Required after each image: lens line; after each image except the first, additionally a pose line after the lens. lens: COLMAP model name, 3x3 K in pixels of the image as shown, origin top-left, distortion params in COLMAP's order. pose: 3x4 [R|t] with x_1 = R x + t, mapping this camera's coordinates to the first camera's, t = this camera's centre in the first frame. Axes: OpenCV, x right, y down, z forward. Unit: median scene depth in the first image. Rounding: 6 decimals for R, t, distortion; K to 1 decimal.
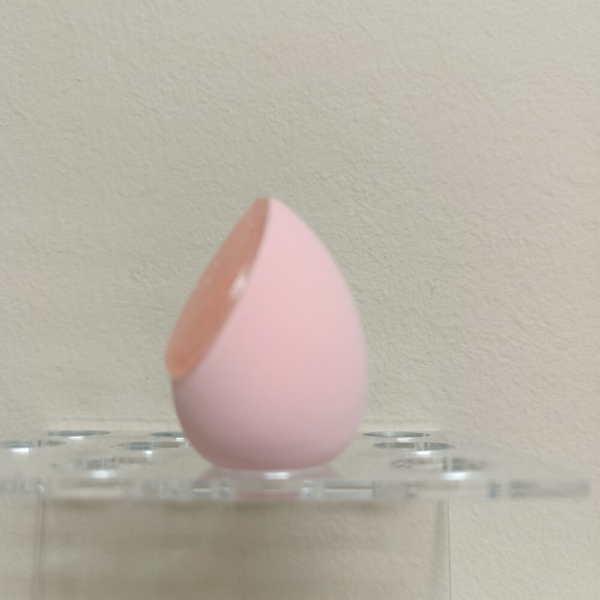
lens RADIAL K [[516.8, 0, 299.1], [0, 516.8, 305.0], [0, 0, 1]] dist [-0.029350, -0.018518]
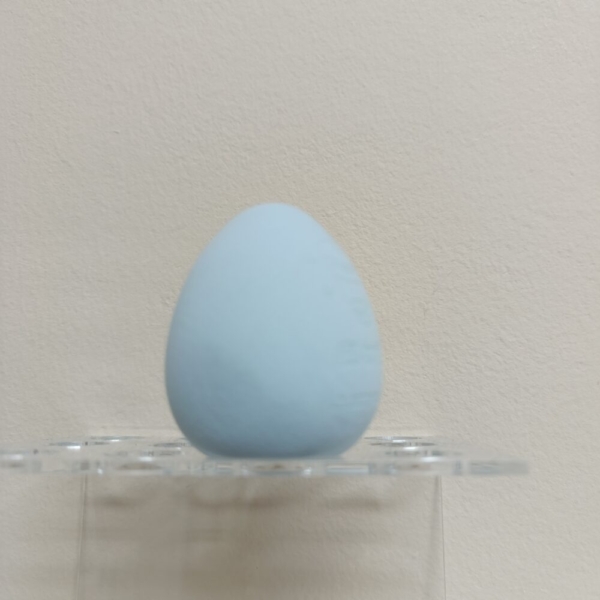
lens RADIAL K [[516.8, 0, 303.7], [0, 516.8, 307.9], [0, 0, 1]] dist [-0.029350, -0.018518]
pose [[0.999661, -0.007709, -0.024877, 0.018469], [0.006807, 0.999324, -0.036136, 0.002022], [0.025139, 0.035955, 0.999037, -0.143111]]
